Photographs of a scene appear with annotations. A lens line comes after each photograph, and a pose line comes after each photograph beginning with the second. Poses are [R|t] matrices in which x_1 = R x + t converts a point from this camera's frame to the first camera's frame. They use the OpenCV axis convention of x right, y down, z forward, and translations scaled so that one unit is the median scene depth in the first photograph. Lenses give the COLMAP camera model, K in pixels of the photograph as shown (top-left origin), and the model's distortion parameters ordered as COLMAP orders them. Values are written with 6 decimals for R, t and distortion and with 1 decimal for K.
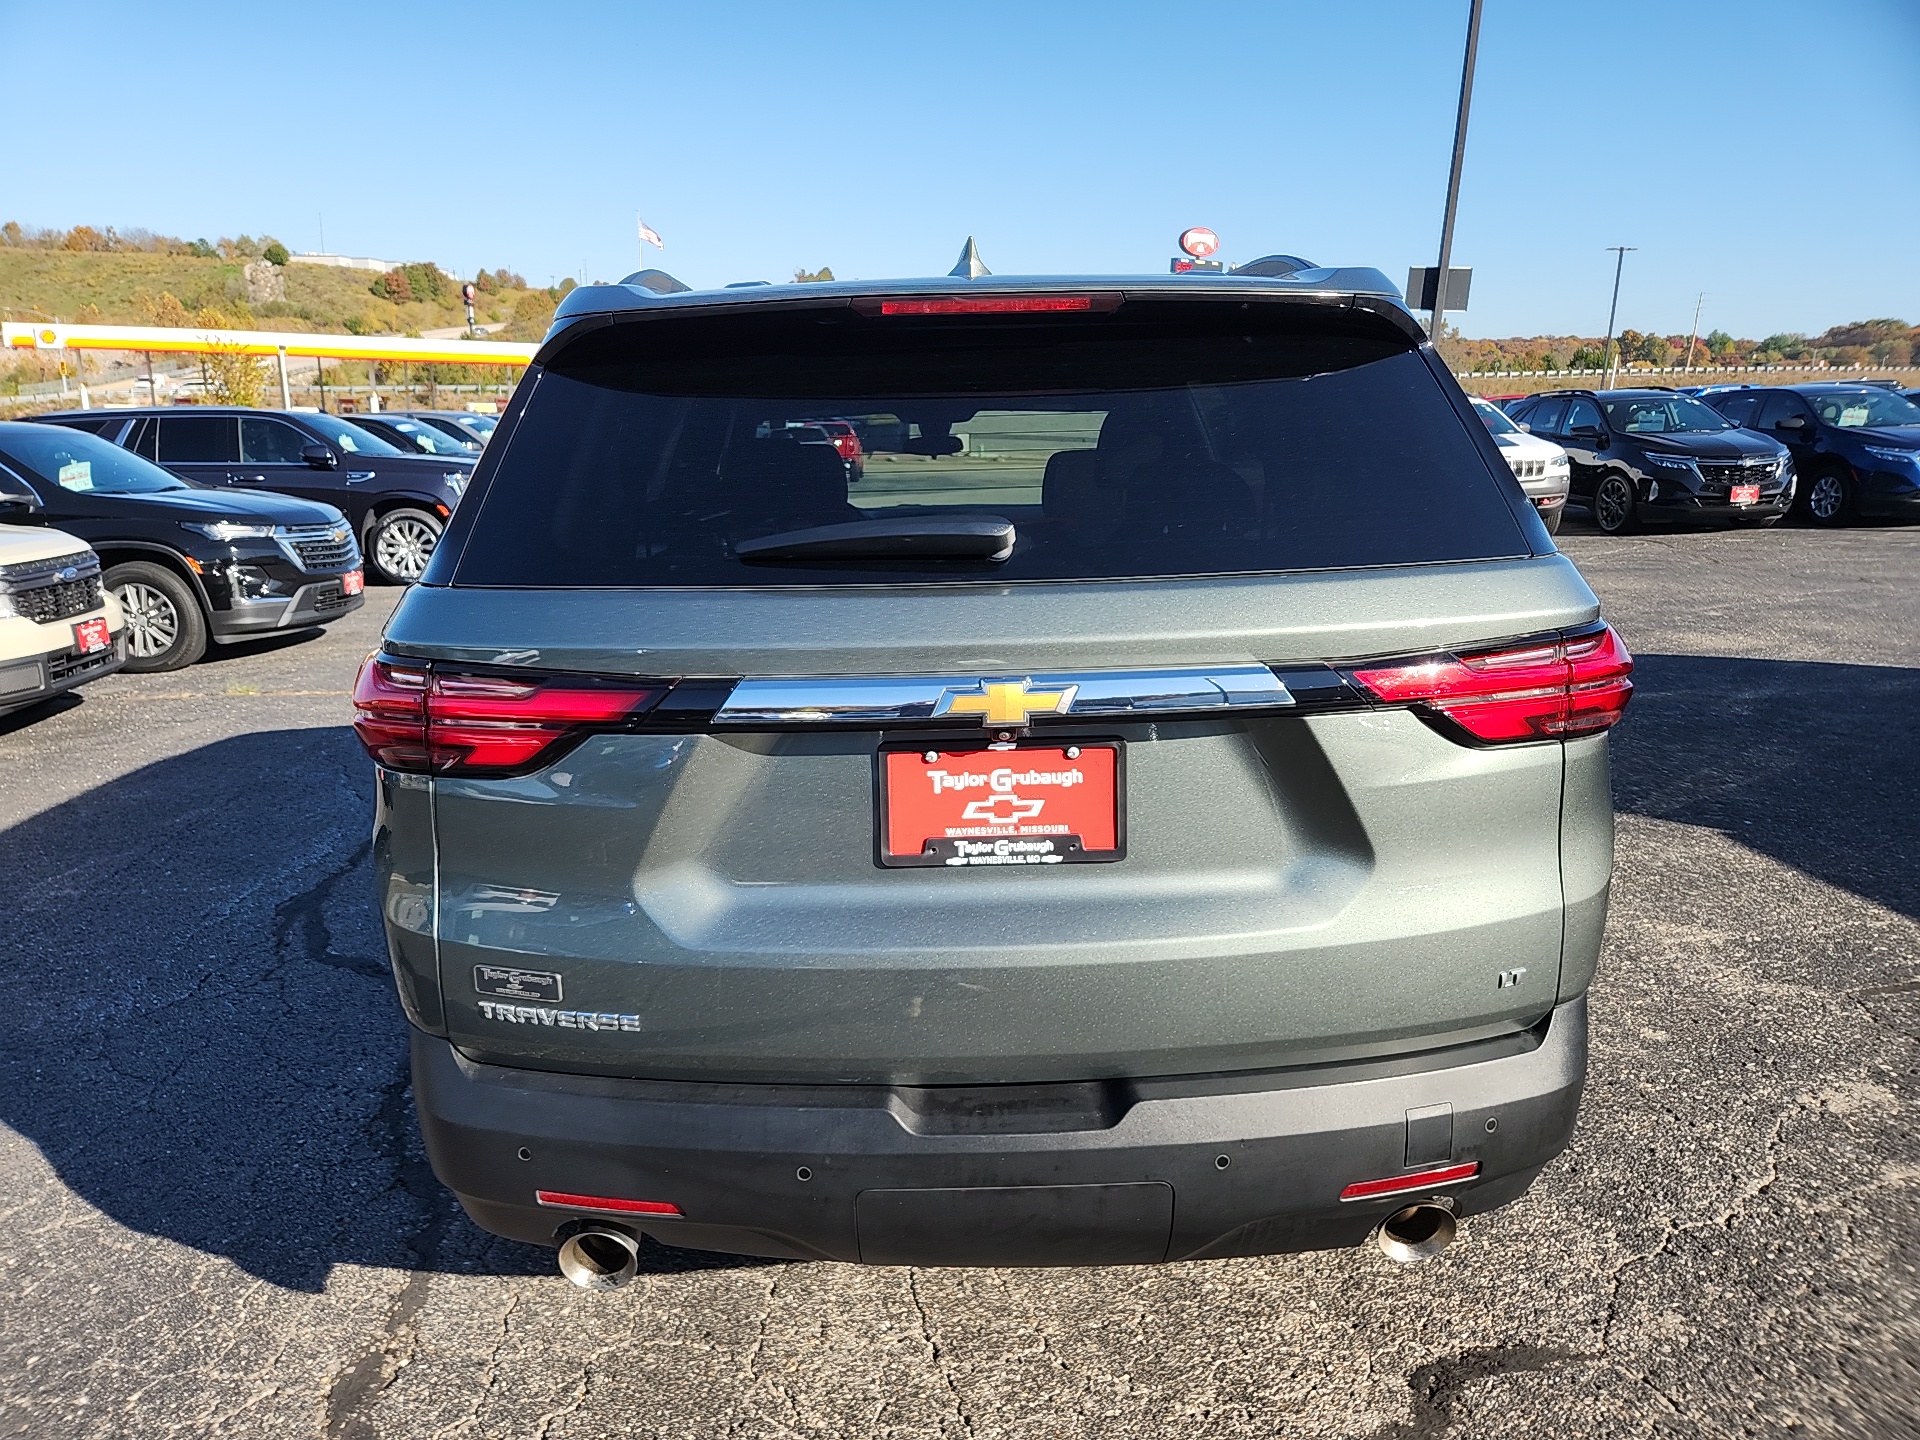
lens RADIAL K [[1294.2, 0, 934.0], [0, 1294.2, 736.3], [0, 0, 1]] dist [0.063592, -0.055249]
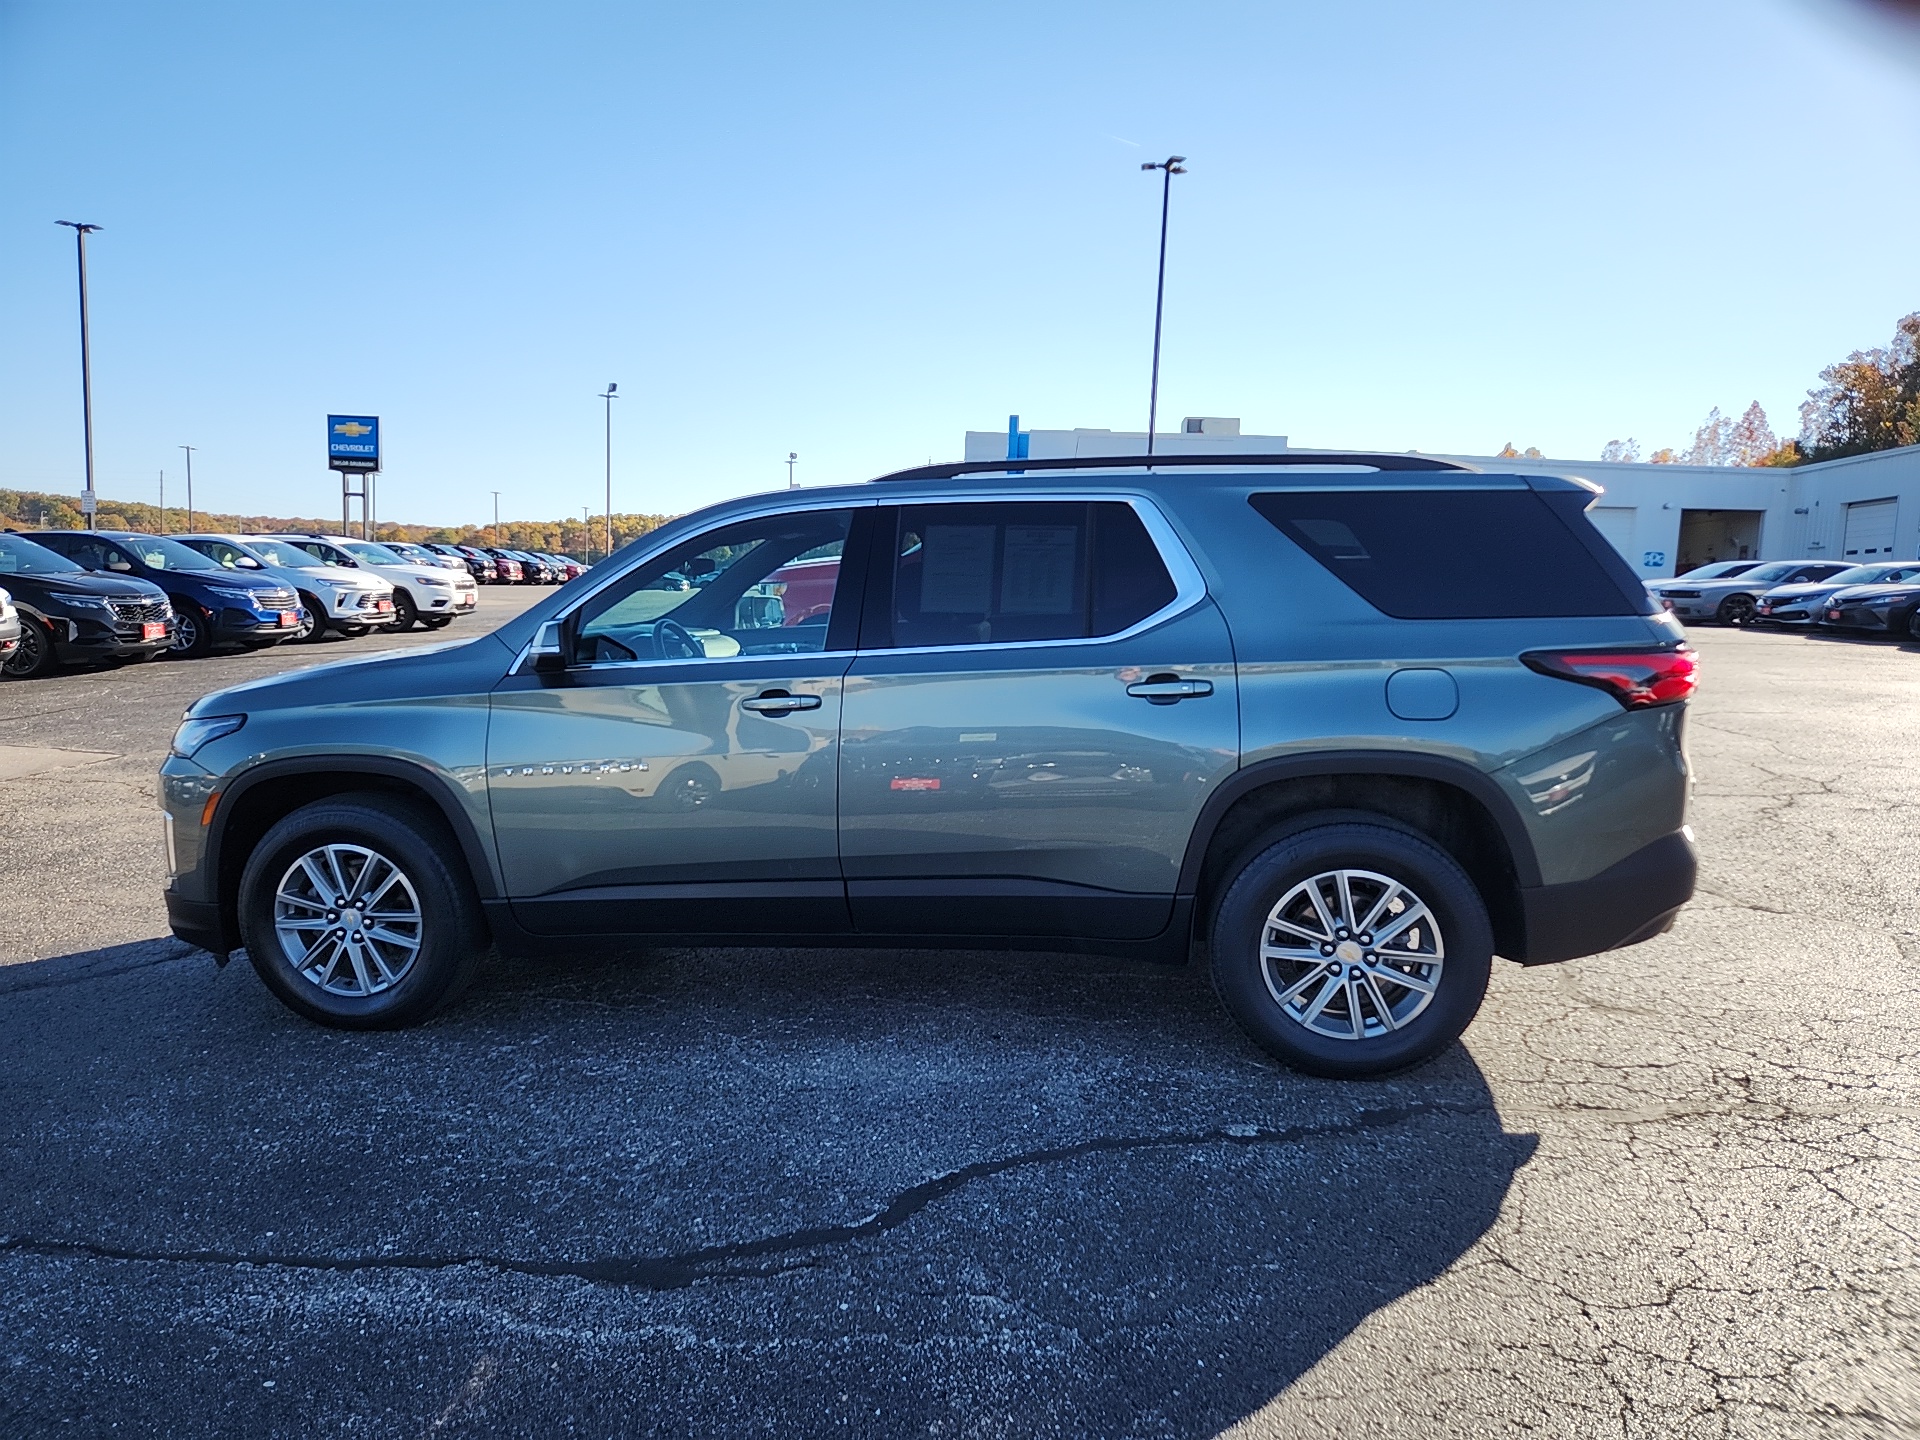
lens RADIAL K [[1280.5, 0, 934.0], [0, 1280.5, 729.9], [0, 0, 1]] dist [0.086250, -0.071361]
pose [[0.163698, -0.114561, 0.979836, -0.319748], [0.224120, 0.971582, 0.076153, -0.044927], [-0.960715, 0.207135, 0.184722, 0.213958]]
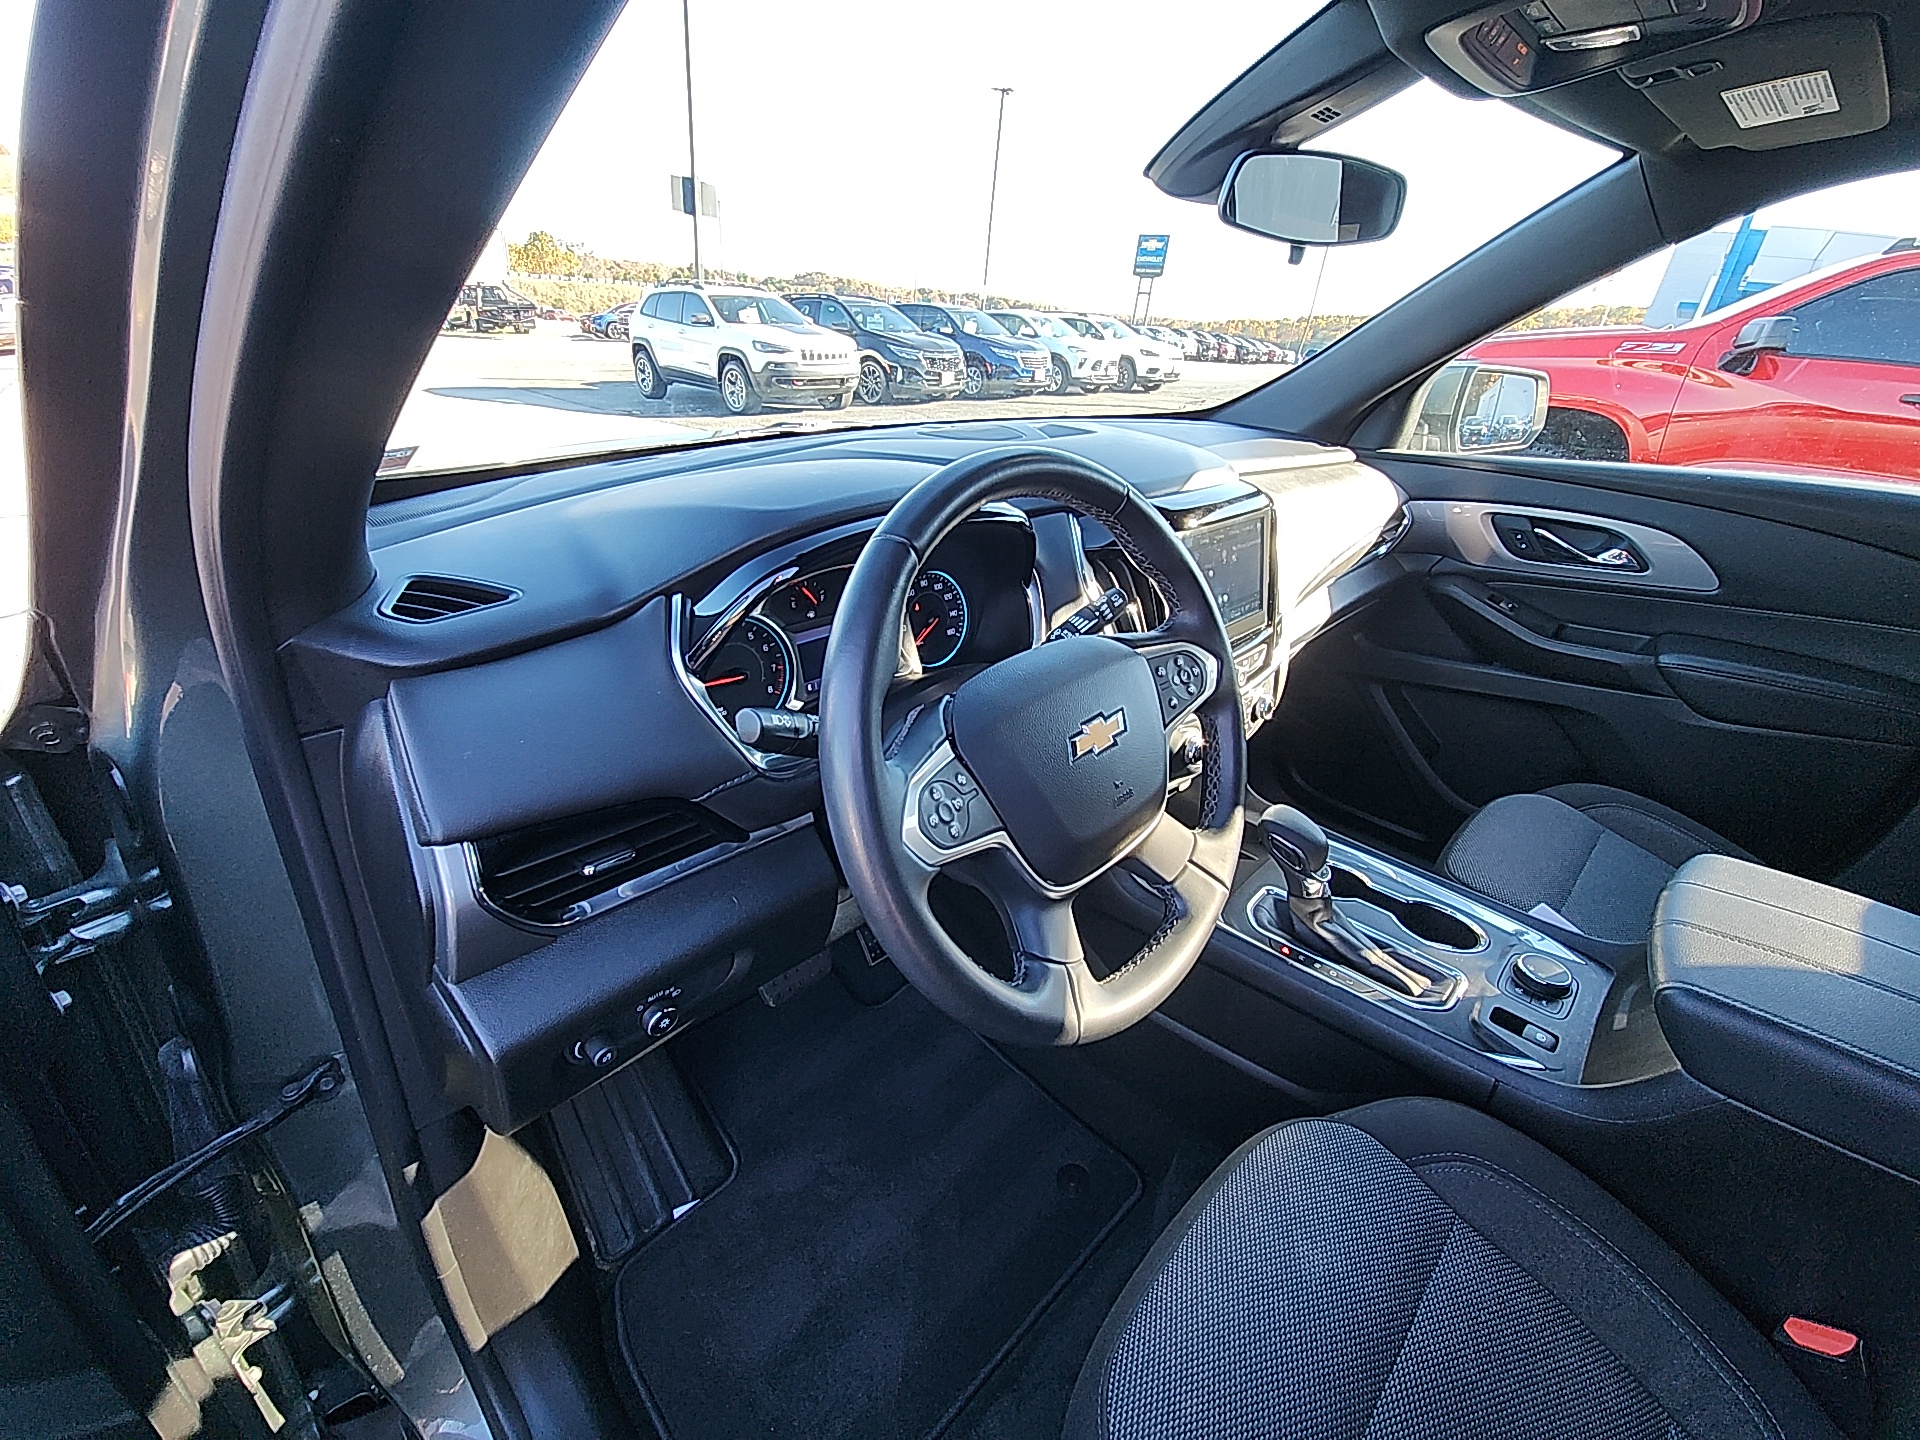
lens RADIAL K [[773.9, 0, 958.6], [0, 773.9, 705.6], [0, 0, 1]] dist [0.001643, -0.000477]
pose [[0.717113, -0.259135, 0.646992, -0.055465], [0.105265, 0.957931, 0.266999, -0.056687], [-0.688962, -0.123363, 0.714222, 0.296317]]
